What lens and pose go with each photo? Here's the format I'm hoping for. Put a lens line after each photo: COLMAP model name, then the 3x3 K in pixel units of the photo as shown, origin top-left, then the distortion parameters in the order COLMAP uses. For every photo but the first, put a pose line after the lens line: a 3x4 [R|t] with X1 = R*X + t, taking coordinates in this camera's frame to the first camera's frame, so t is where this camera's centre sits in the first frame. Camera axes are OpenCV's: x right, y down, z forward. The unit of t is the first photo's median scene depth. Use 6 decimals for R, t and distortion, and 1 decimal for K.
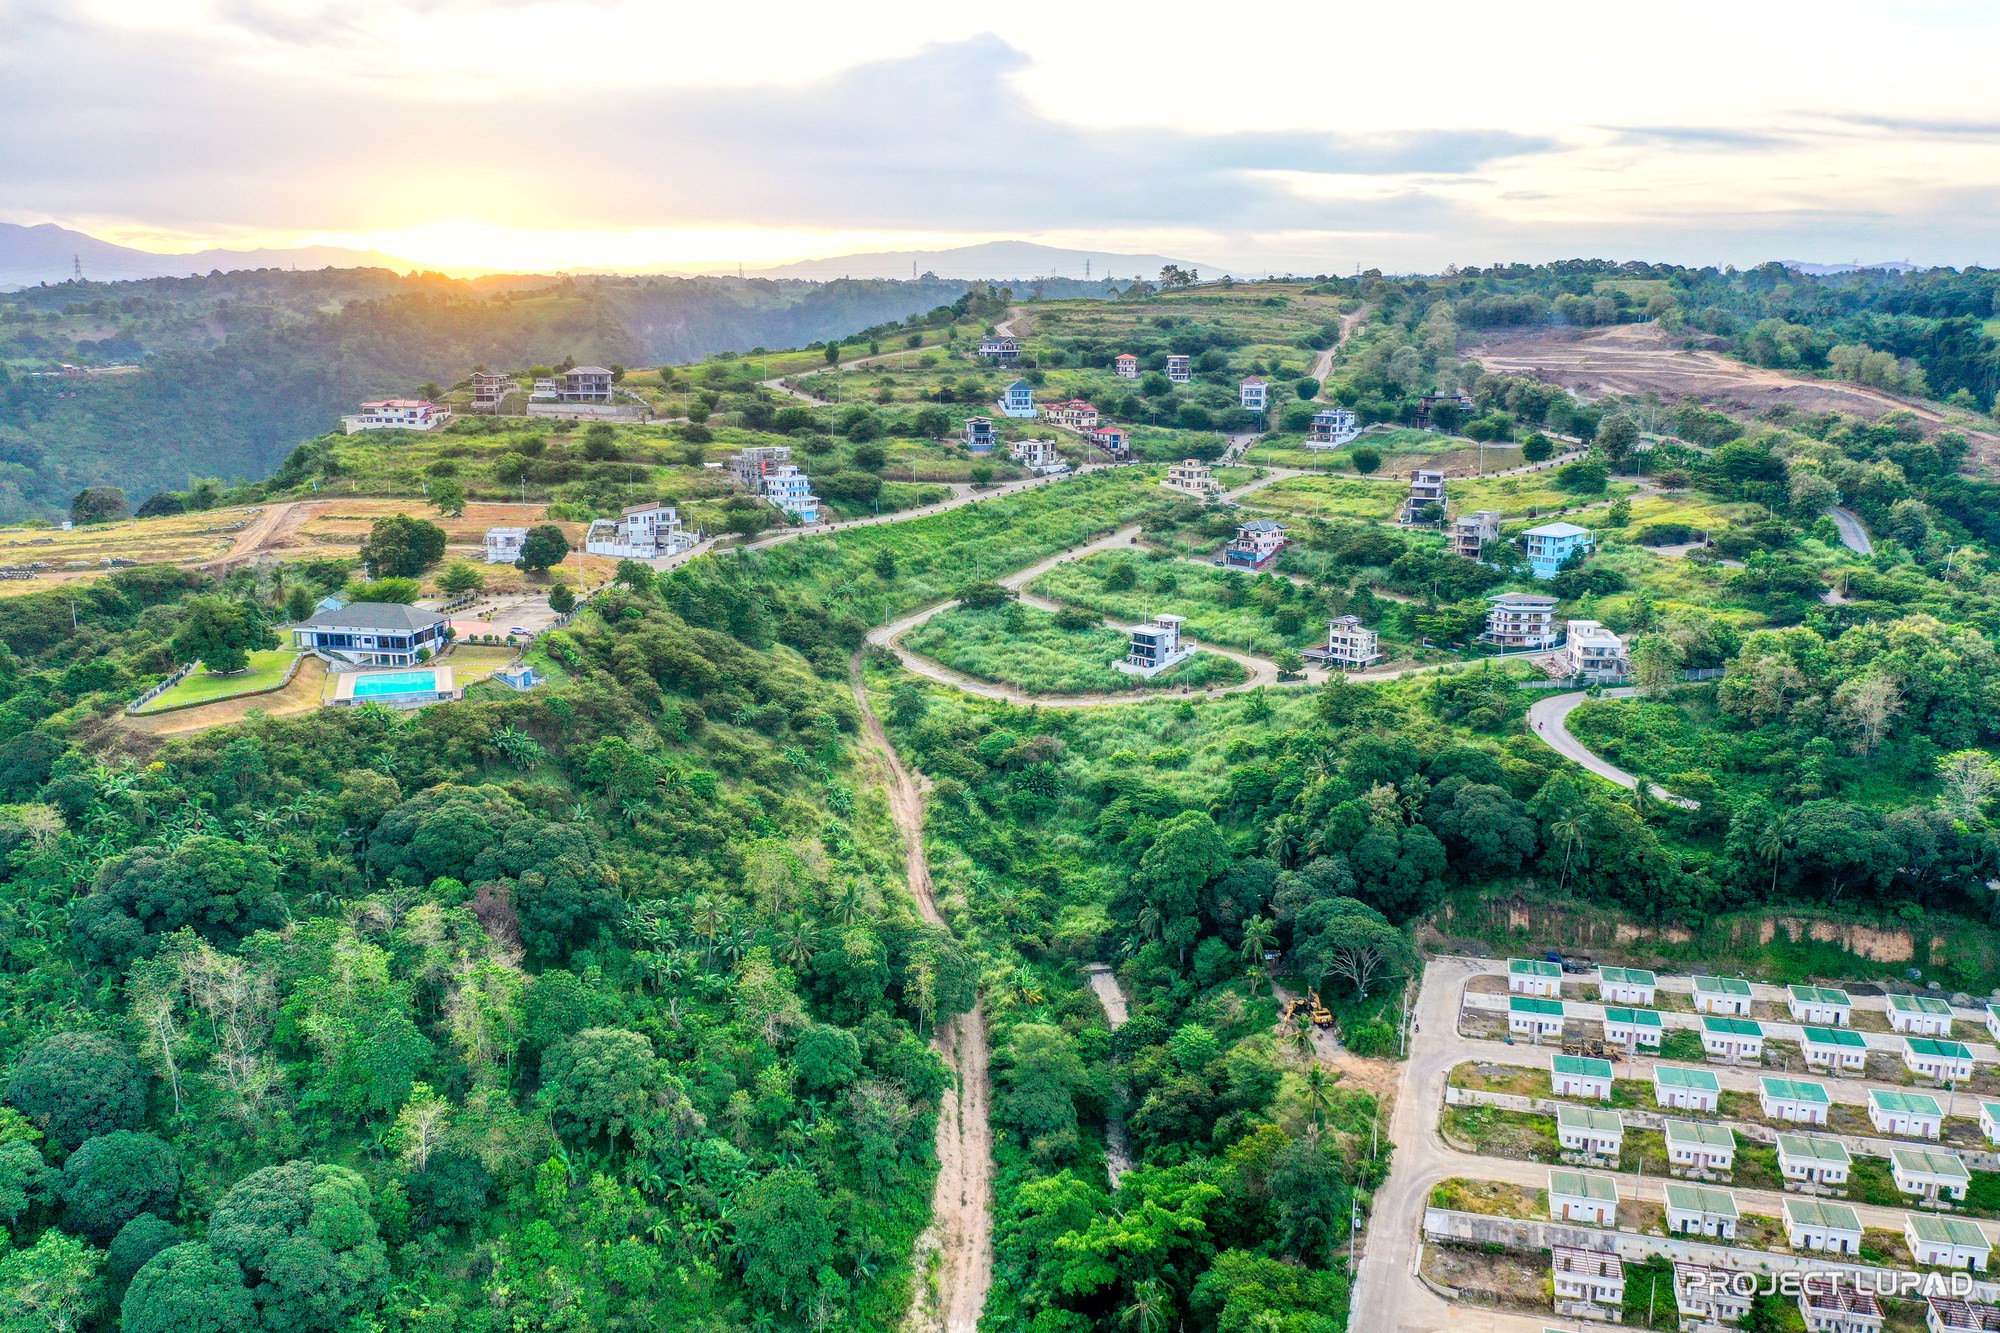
lens RADIAL K [[1549.3, 0, 1002.2], [0, 1549.3, 643.3], [0, 0, 1]] dist [-0.034203, 0.001822]
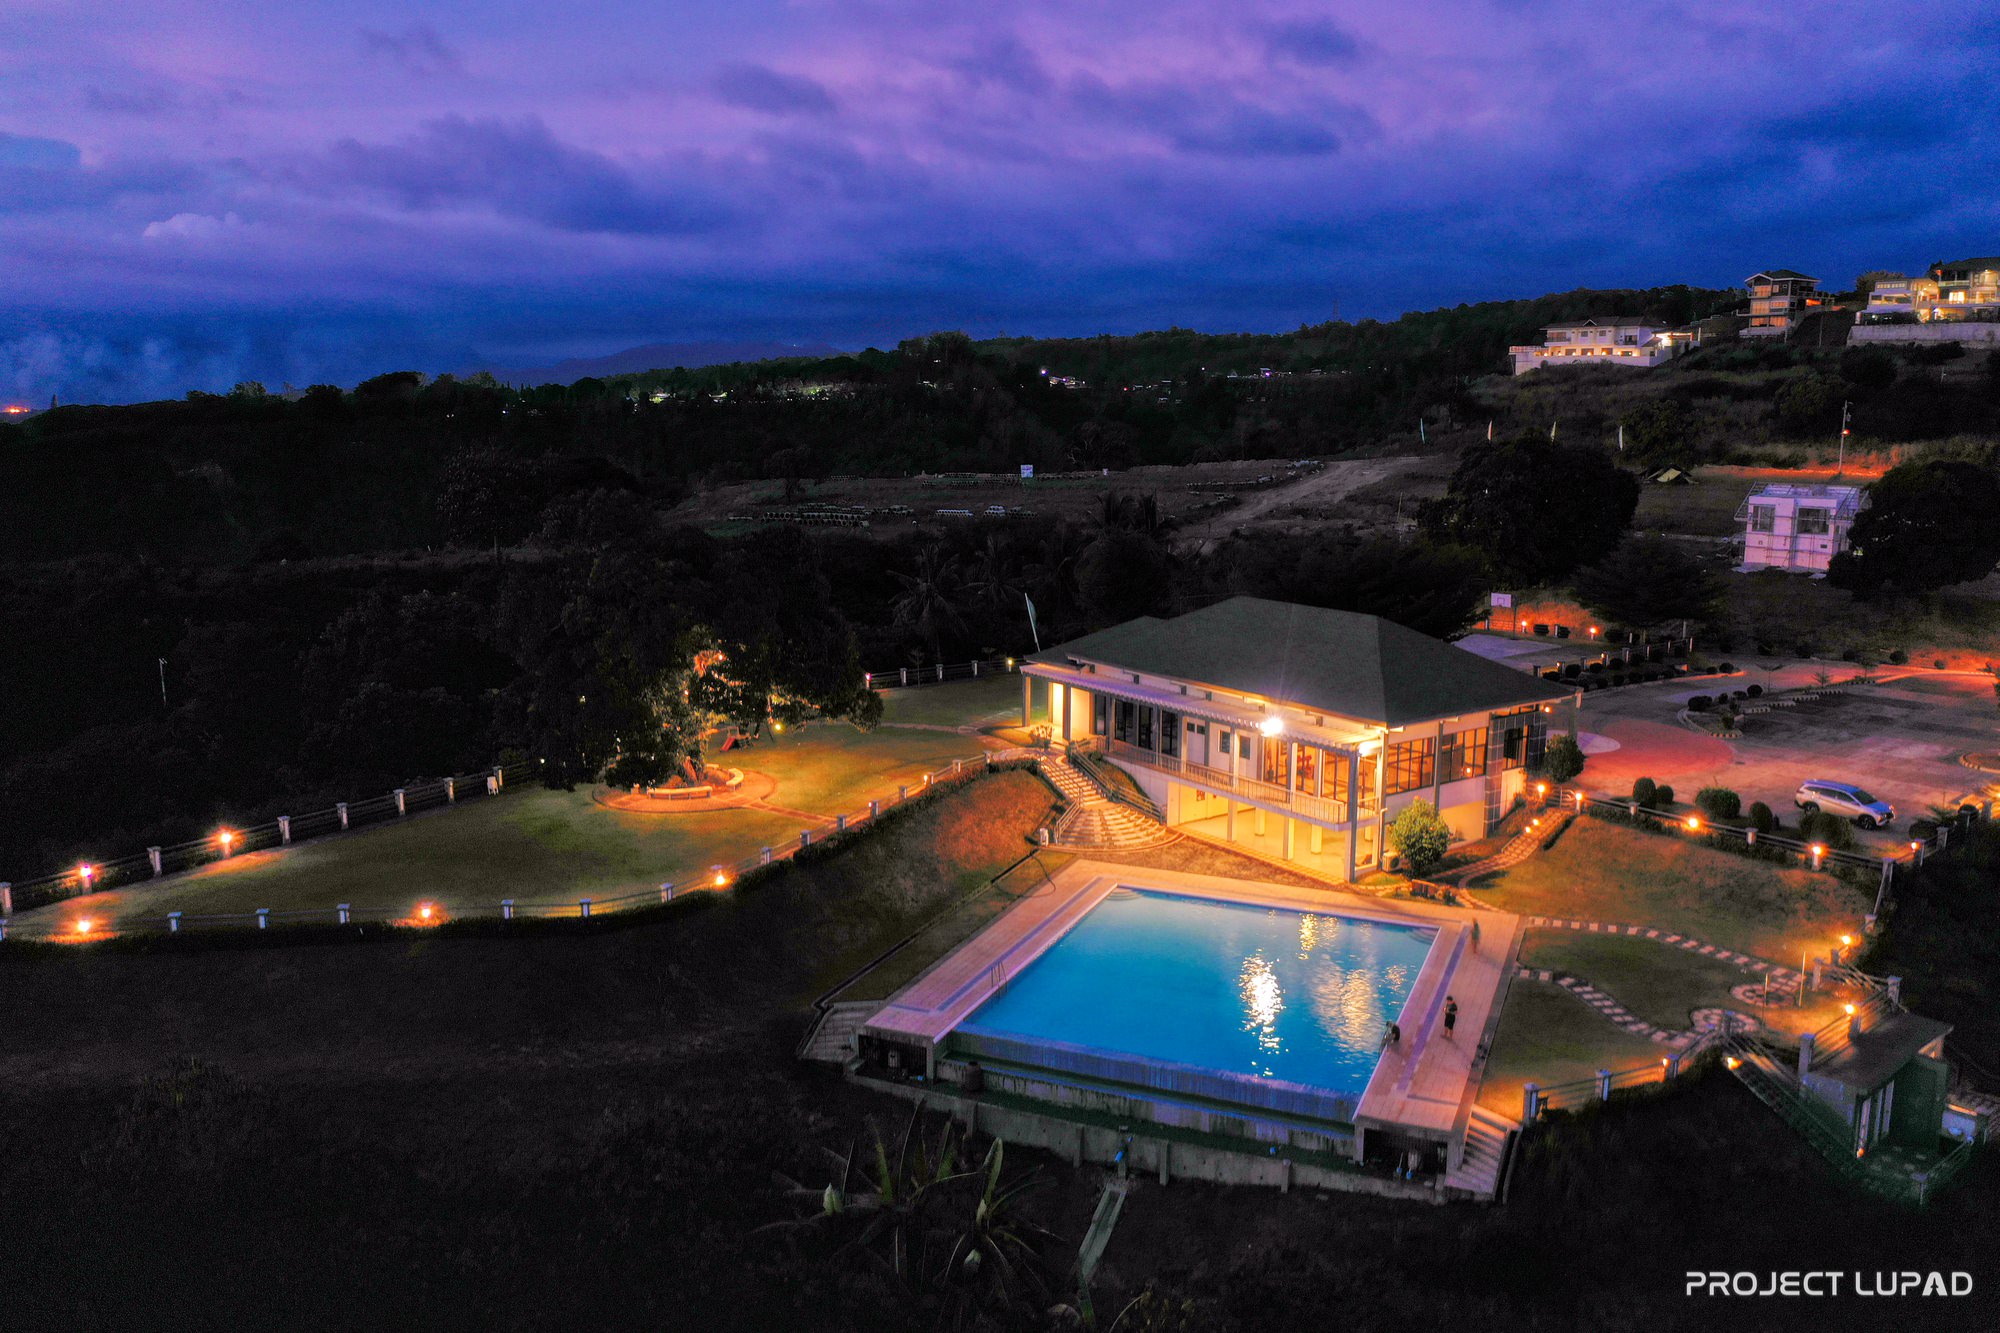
lens RADIAL K [[1569.7, 0, 1000.0], [0, 1569.7, 666.5], [0, 0, 1]] dist [0.003273, 0.000901]
pose [[0.725328, 0.116742, -0.678432, -0.191883], [-0.141607, 0.989742, 0.018916, -0.010186], [0.673681, 0.082350, 0.734419, 0.569256]]
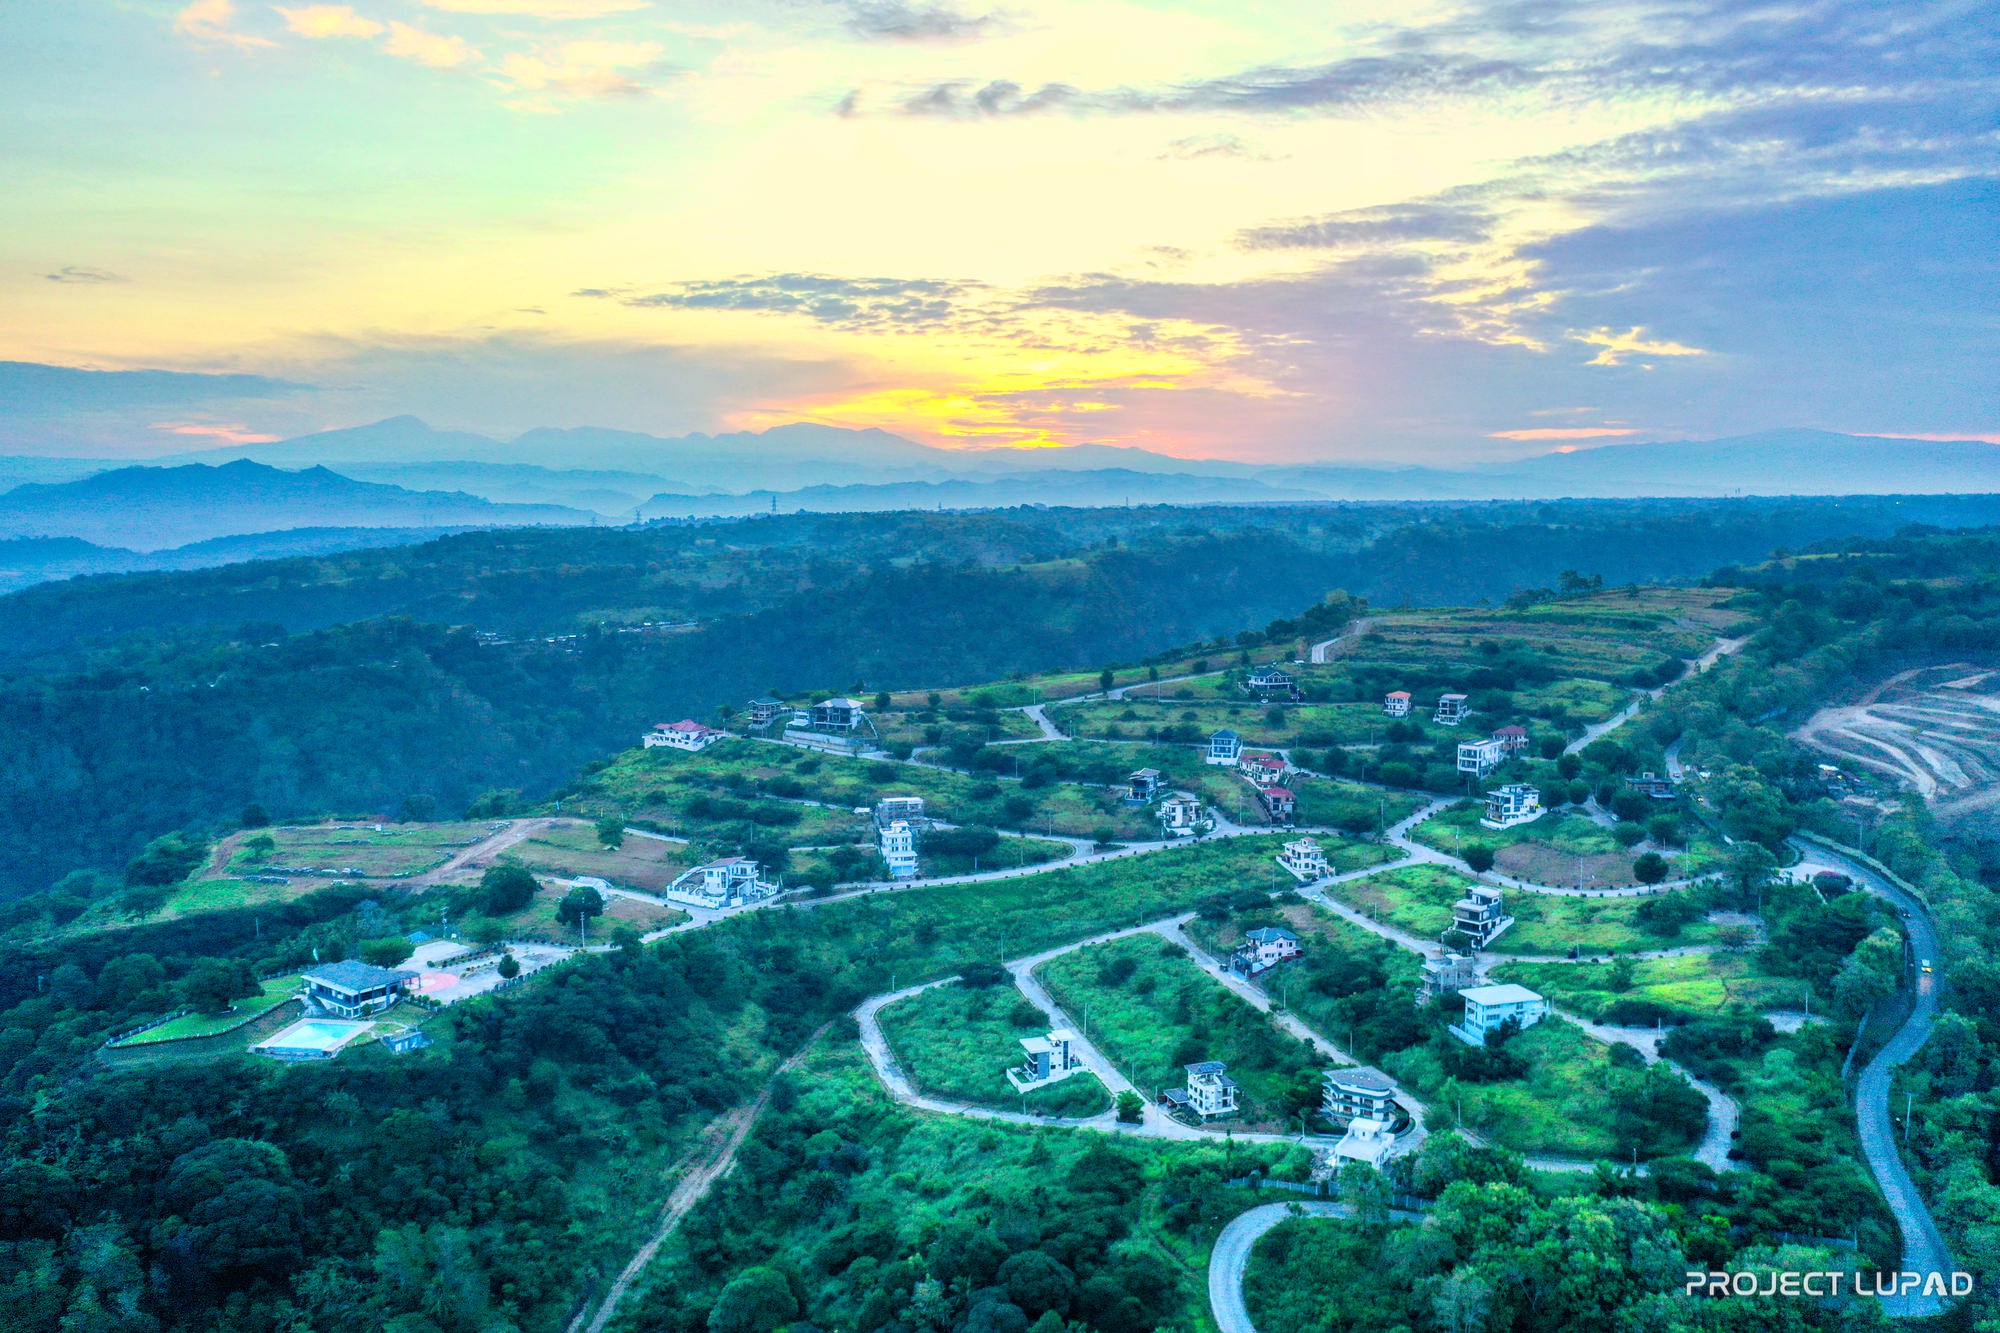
lens RADIAL K [[1557.3, 0, 1000.0], [0, 1557.3, 666.5], [0, 0, 1]] dist [-0.021476, -0.001616]
pose [[0.894754, 0.045896, -0.444196, 0.498622], [-0.093863, 0.991812, -0.086593, -0.159852], [0.436584, 0.119173, 0.891735, 0.015110]]
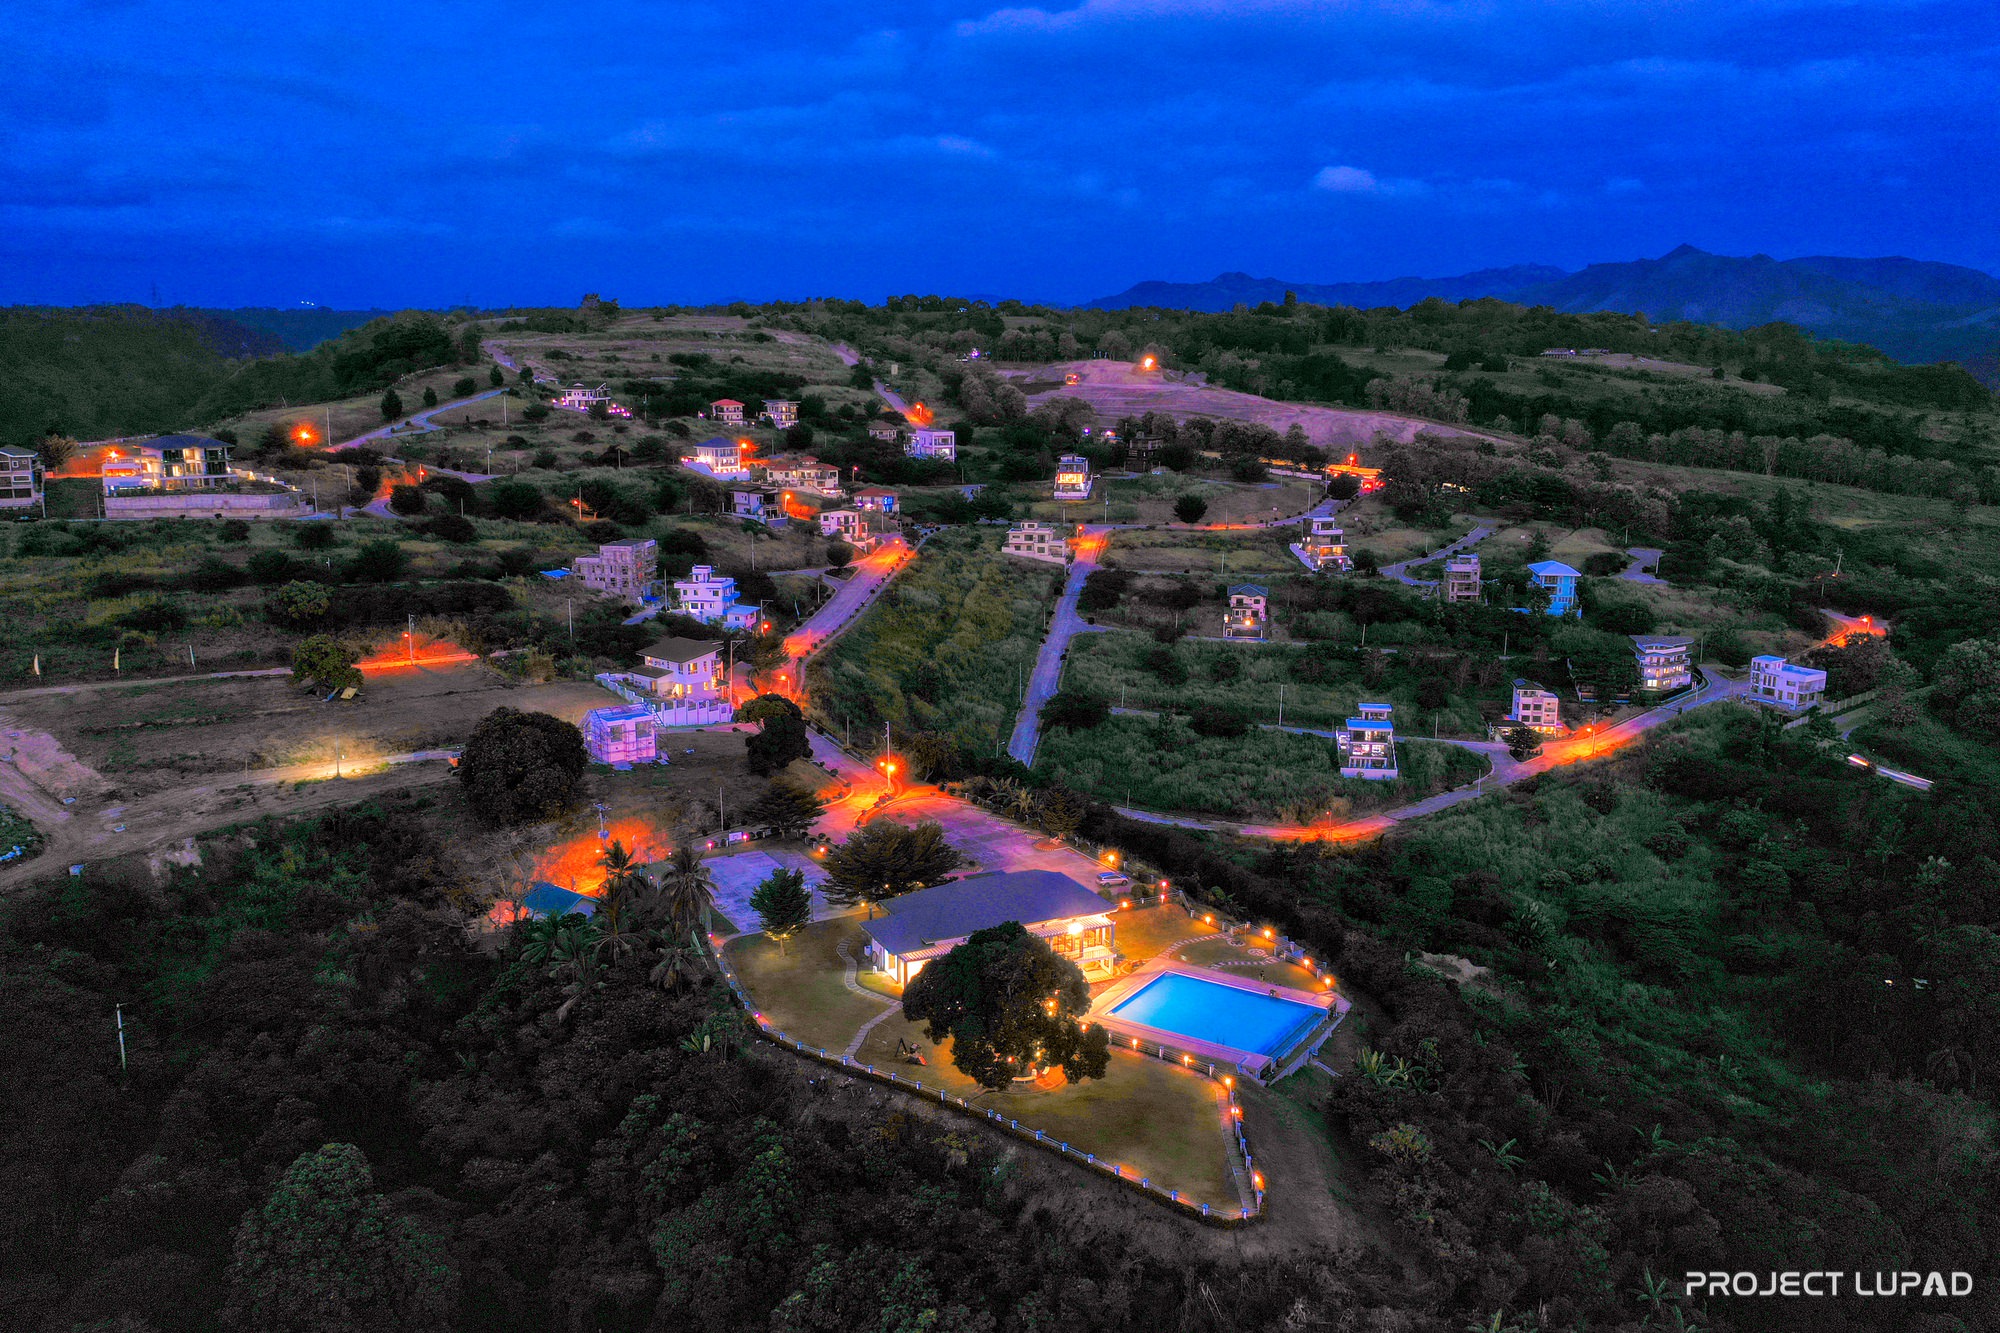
lens RADIAL K [[1557.3, 0, 1000.0], [0, 1557.3, 666.5], [0, 0, 1]] dist [-0.021476, -0.001616]
pose [[0.801150, -0.118479, 0.586619, -0.540465], [0.121573, 0.991989, 0.034318, -0.090348], [-0.585986, 0.043823, 0.809135, 0.396388]]
